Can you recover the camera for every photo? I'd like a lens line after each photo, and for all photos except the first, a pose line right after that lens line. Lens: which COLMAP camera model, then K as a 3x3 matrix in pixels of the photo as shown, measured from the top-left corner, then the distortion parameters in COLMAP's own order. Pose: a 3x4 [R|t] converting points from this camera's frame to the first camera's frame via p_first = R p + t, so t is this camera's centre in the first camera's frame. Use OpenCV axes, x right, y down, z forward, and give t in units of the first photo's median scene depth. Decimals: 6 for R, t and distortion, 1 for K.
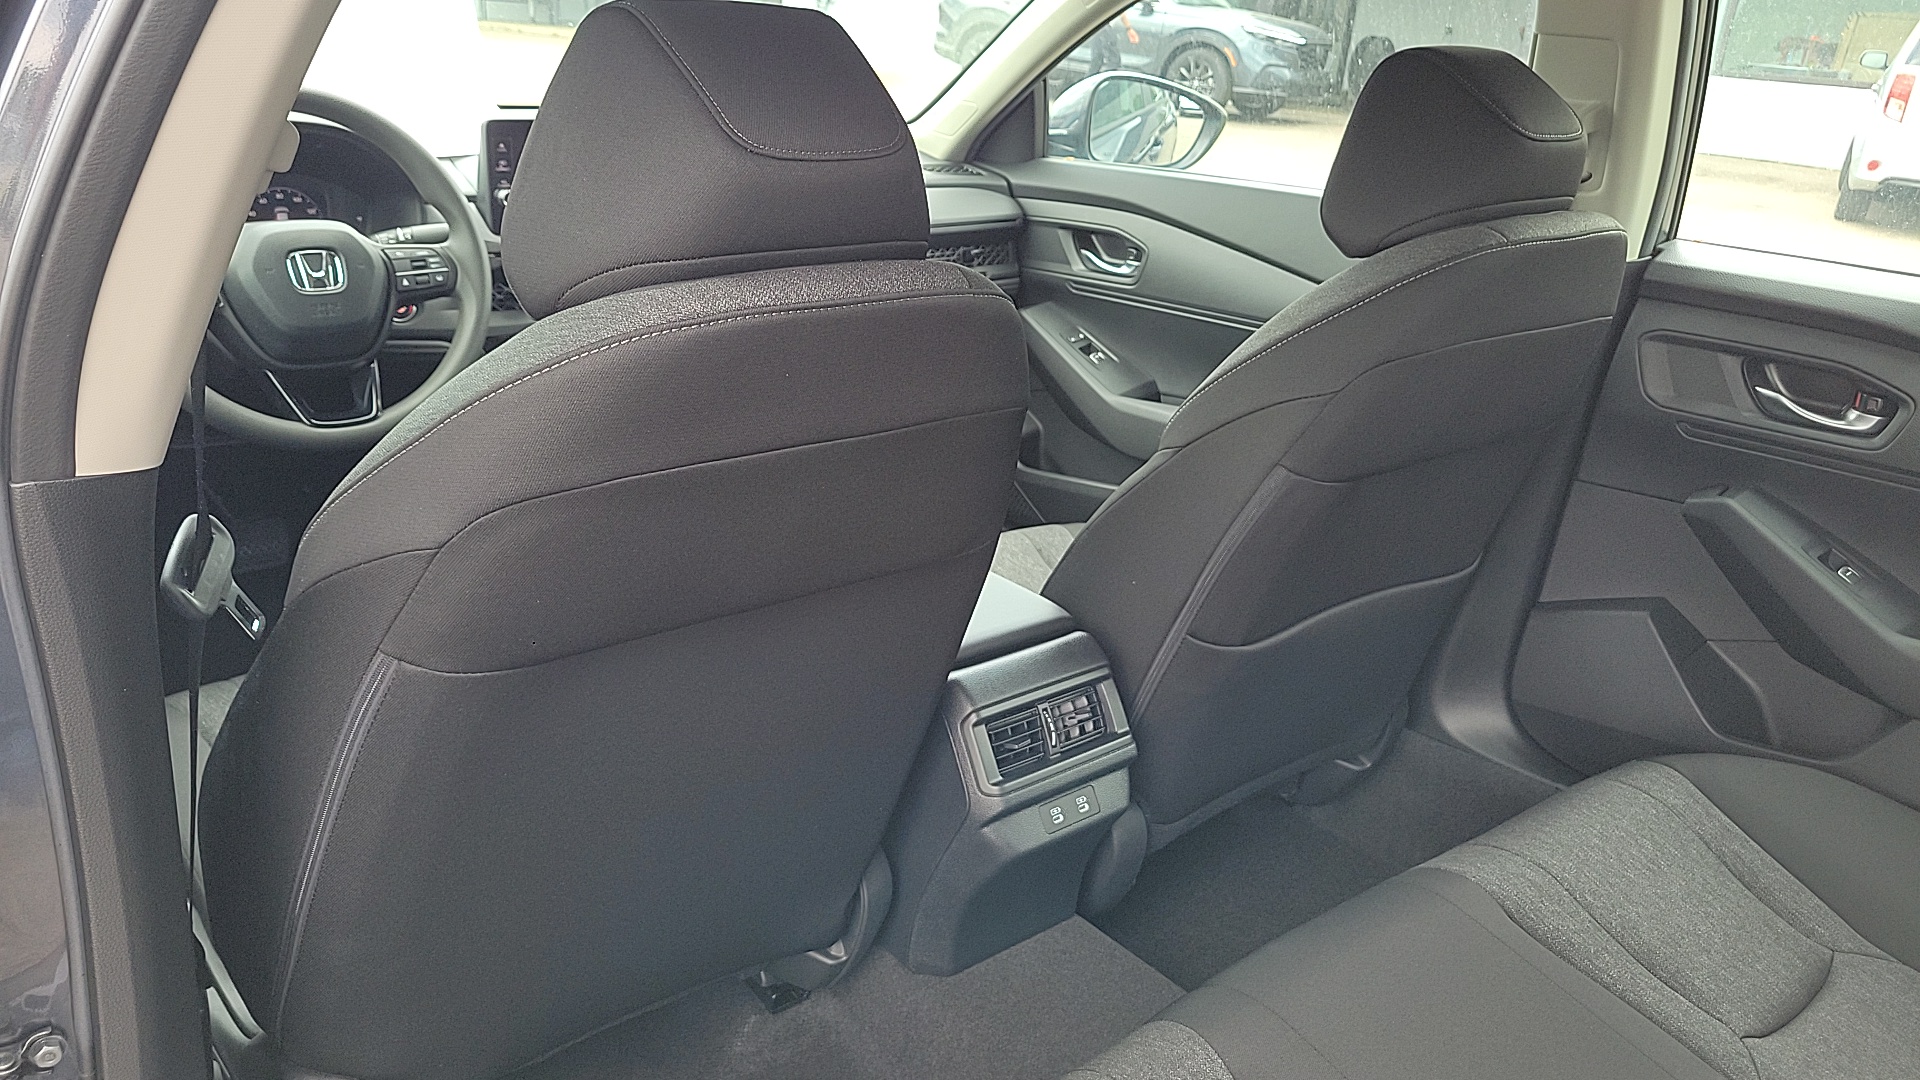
lens RADIAL K [[1466.0, 0, 957.4], [0, 1466.0, 536.2], [0, 0, 1]] dist [0.031689, -0.026448]
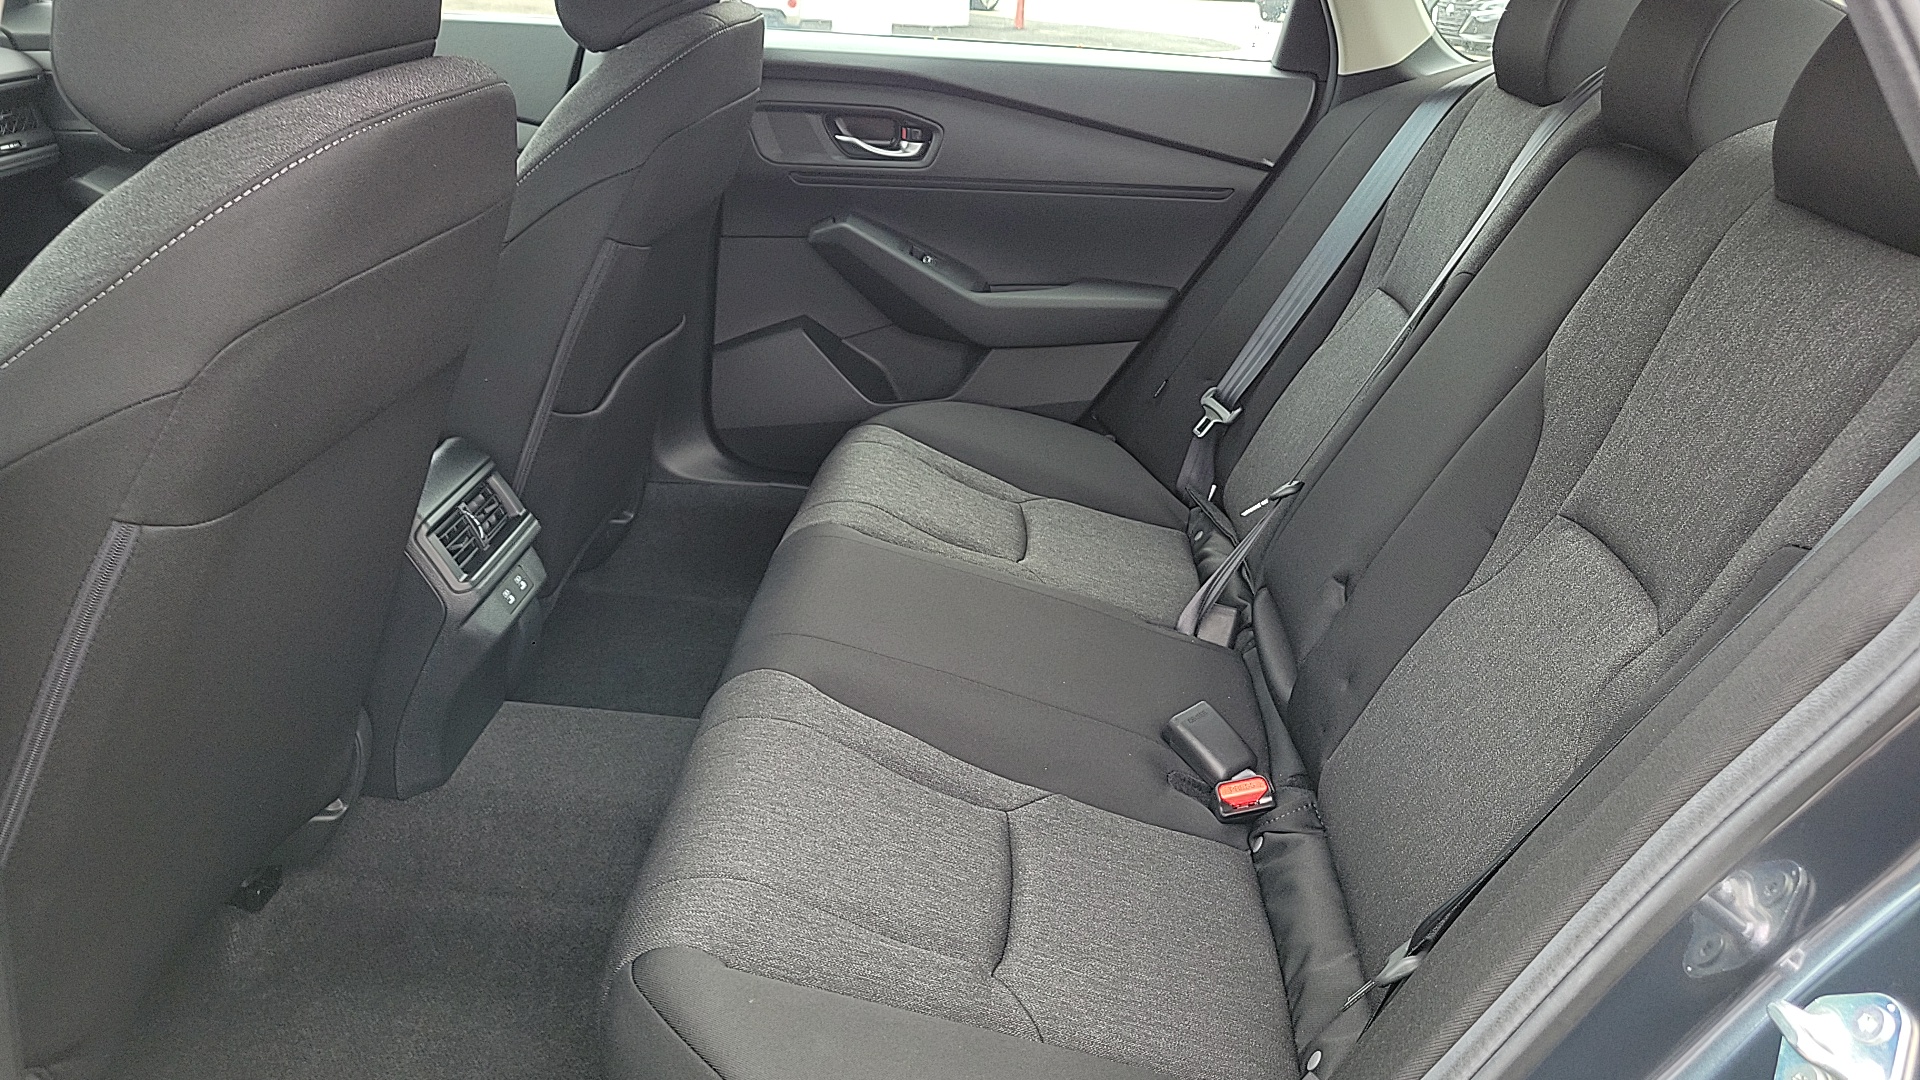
lens RADIAL K [[1466.0, 0, 984.5], [0, 1466.0, 559.1], [0, 0, 1]] dist [0.031689, -0.026448]
pose [[0.681907, -0.315094, 0.660089, -0.359896], [0.242814, 0.948794, 0.202068, 0.024960], [-0.689959, 0.022487, 0.723499, -0.034154]]
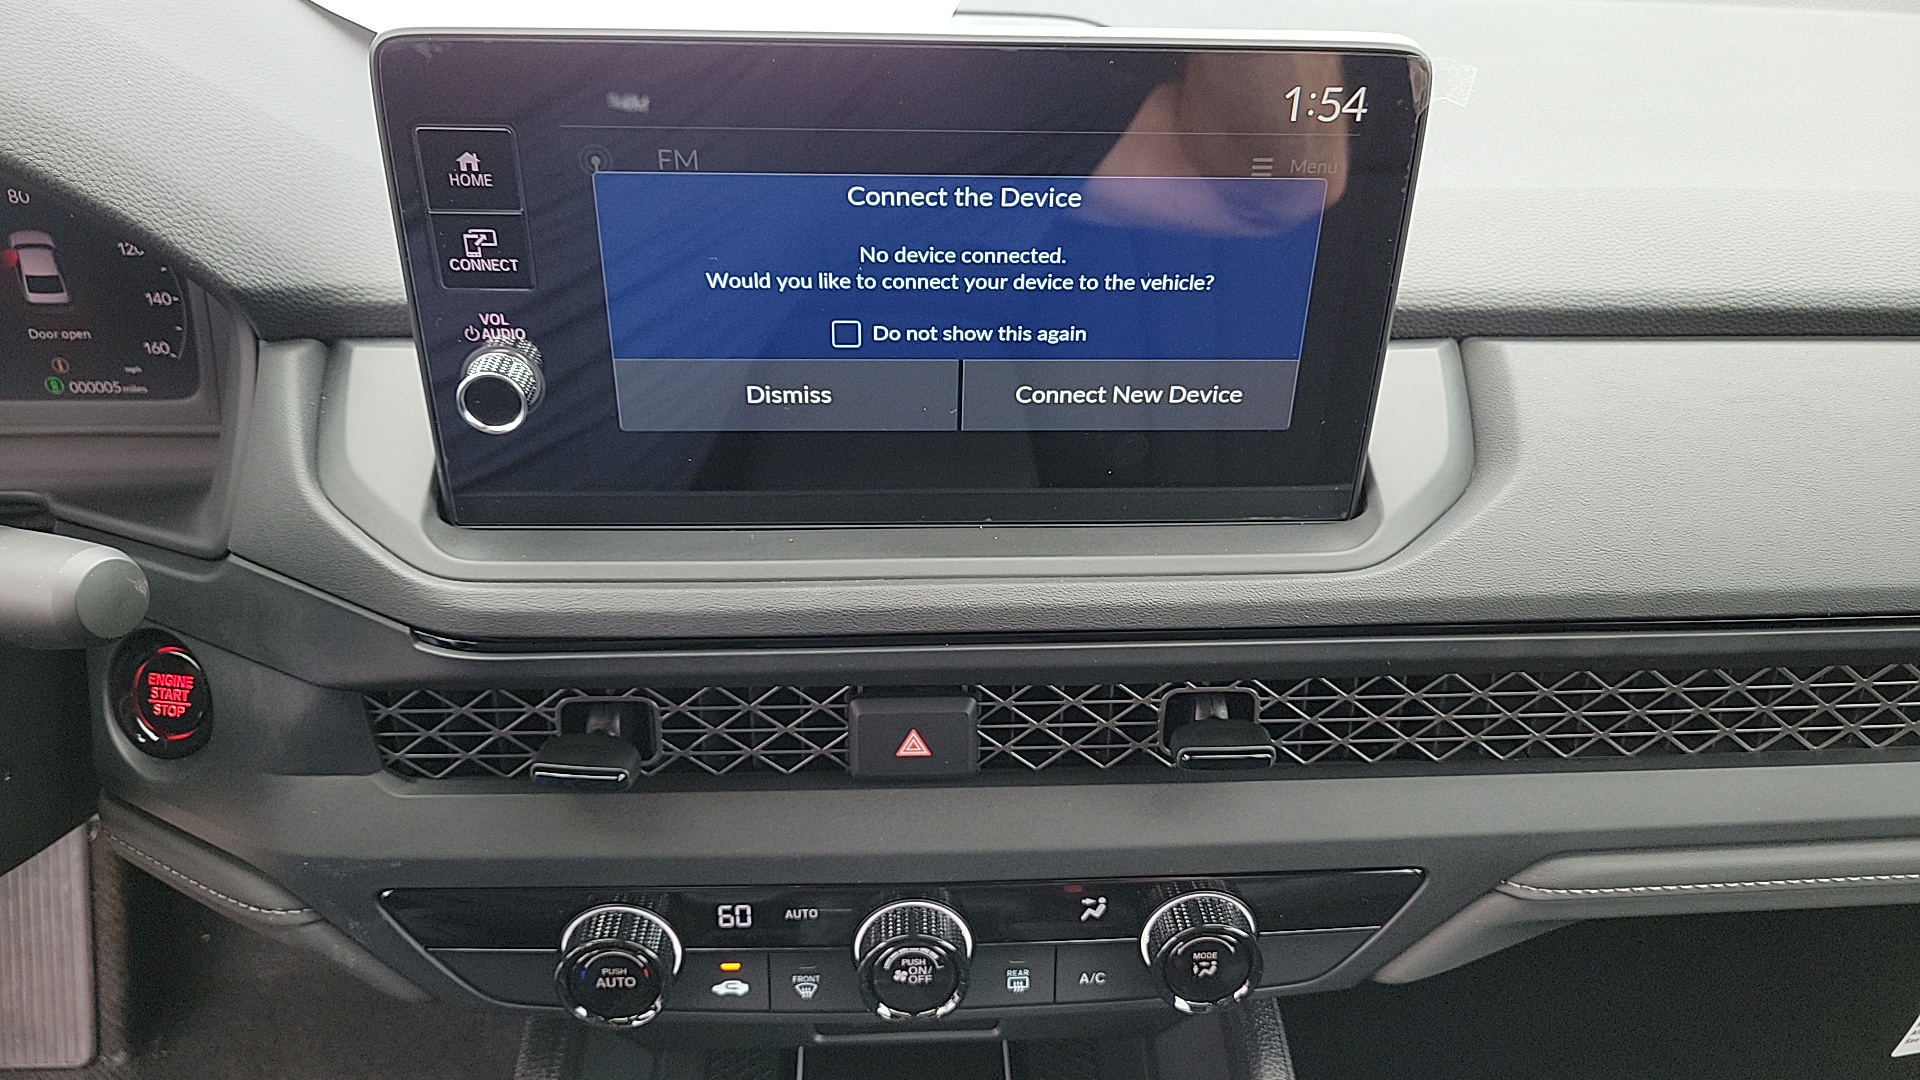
lens RADIAL K [[1466.0, 0, 977.0], [0, 1466.0, 531.3], [0, 0, 1]] dist [0.031689, -0.026448]
pose [[0.790373, 0.305940, -0.530766, -0.141724], [-0.188063, 0.945711, 0.265071, -0.312452], [0.583047, -0.109687, 0.805000, 0.958923]]
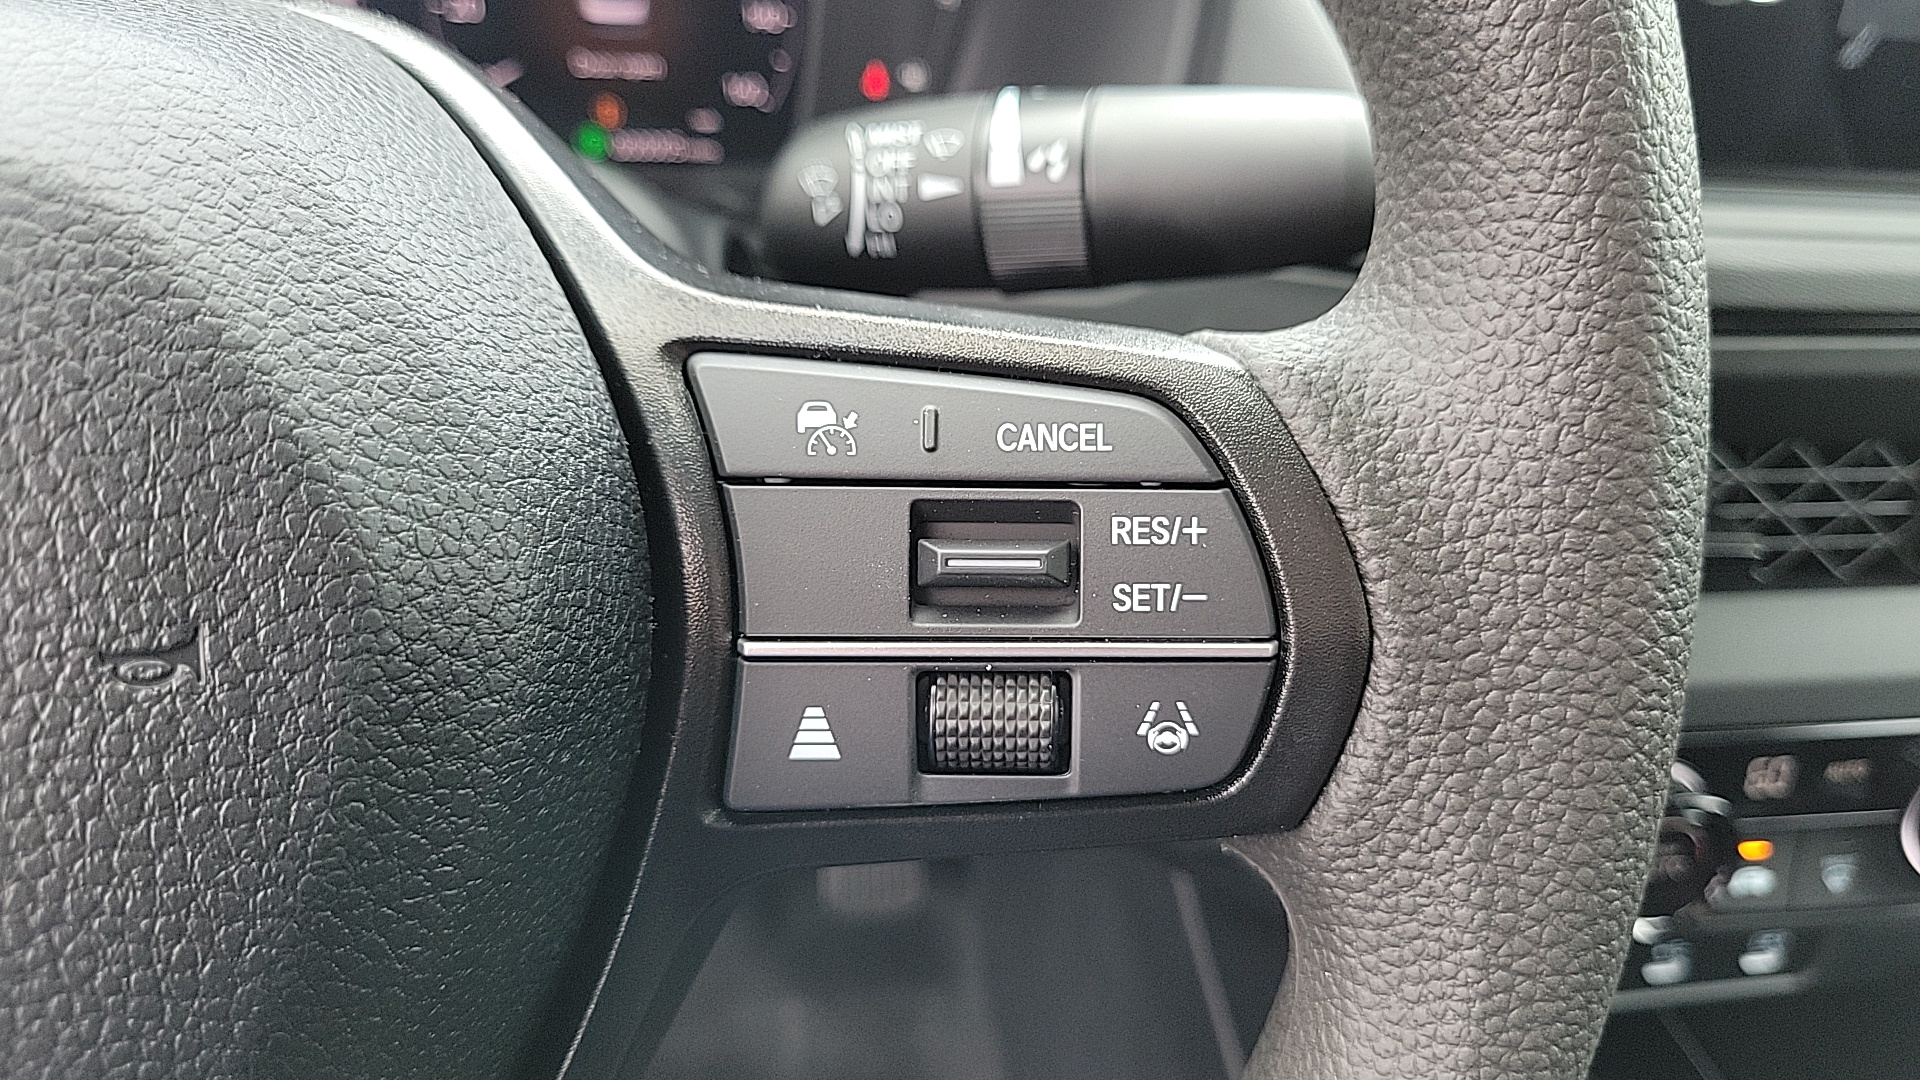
lens RADIAL K [[1557.8, 0, 965.6], [0, 1557.8, 548.3], [0, 0, 1]] dist [-0.020531, -0.000189]
pose [[0.861047, 0.247730, -0.444104, -0.322541], [-0.190582, 0.966869, 0.169832, -0.201101], [0.471462, -0.061595, 0.879732, 0.909943]]
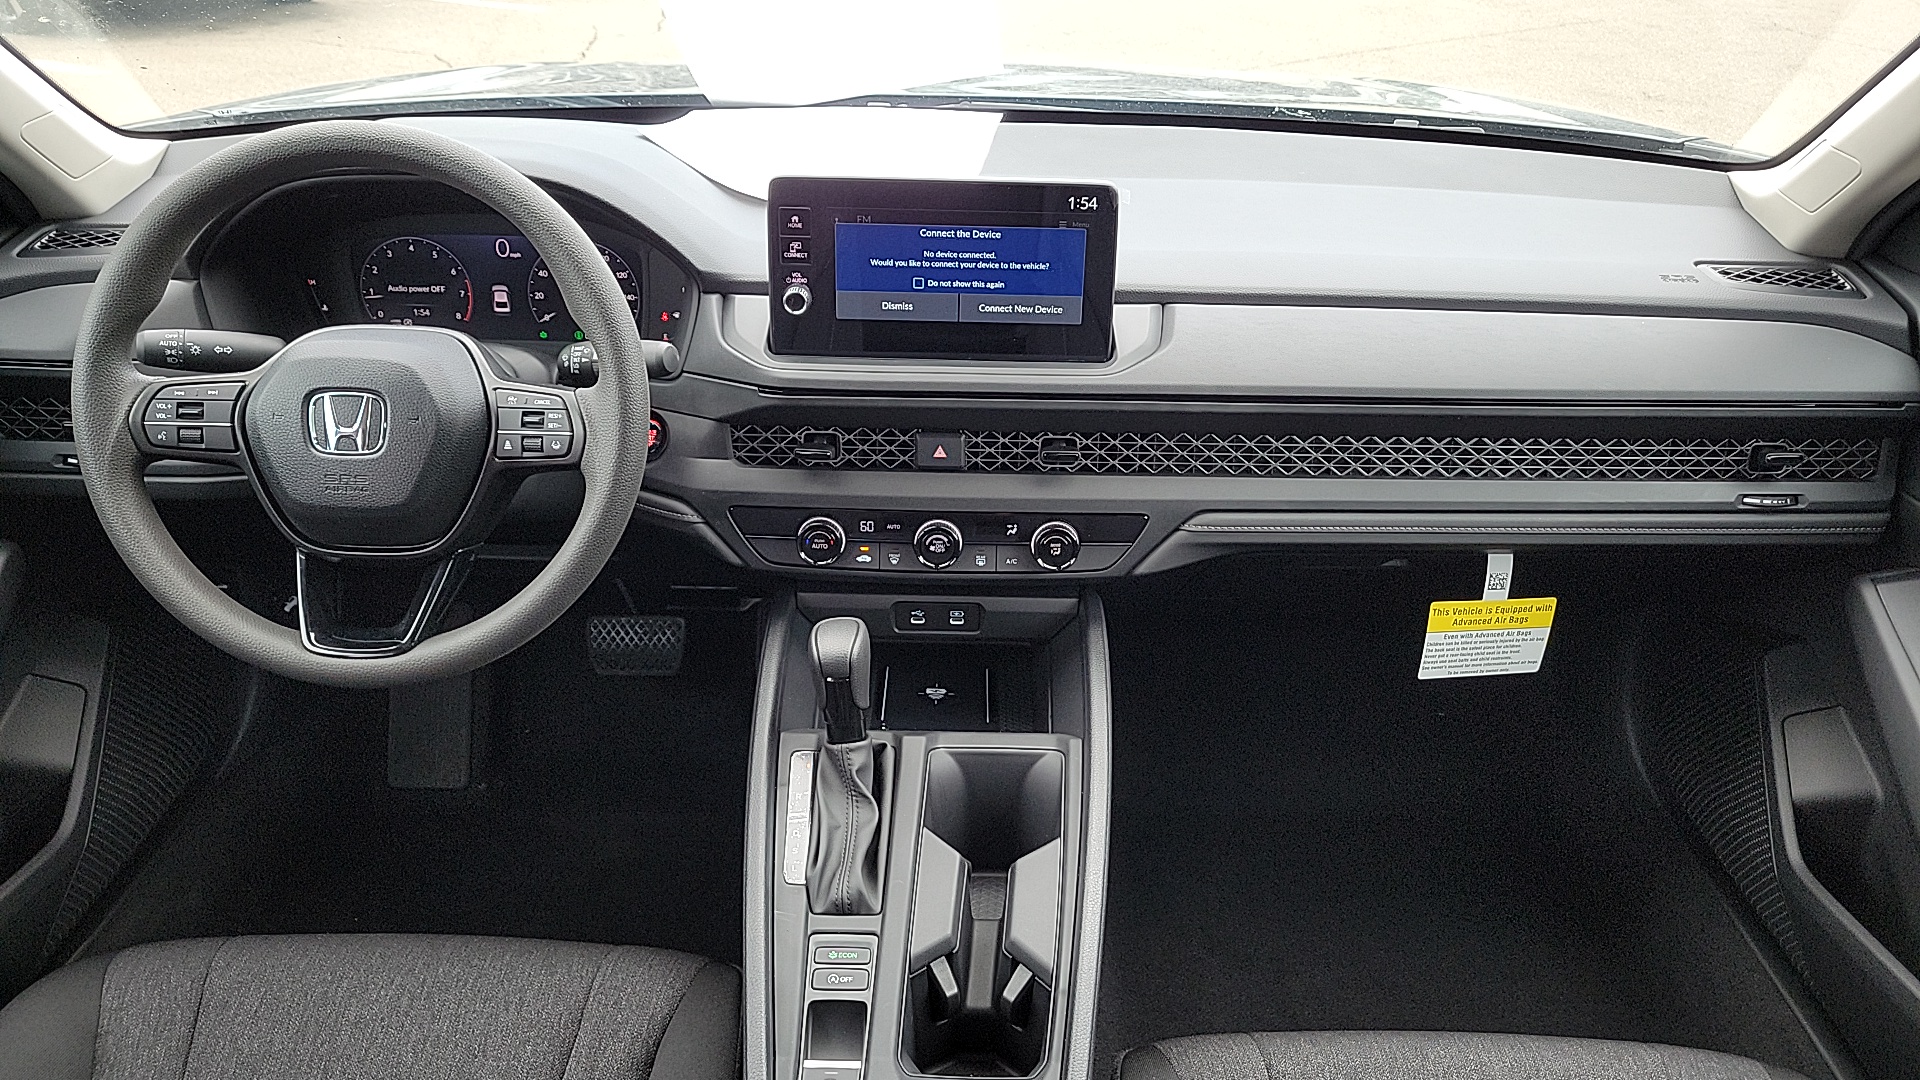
lens RADIAL K [[1466.0, 0, 980.3], [0, 1466.0, 545.2], [0, 0, 1]] dist [0.031689, -0.026448]
pose [[0.750954, 0.251411, -0.610623, 0.175242], [-0.201113, 0.967836, 0.151154, -0.265464], [0.628984, 0.009295, 0.777363, 0.629851]]
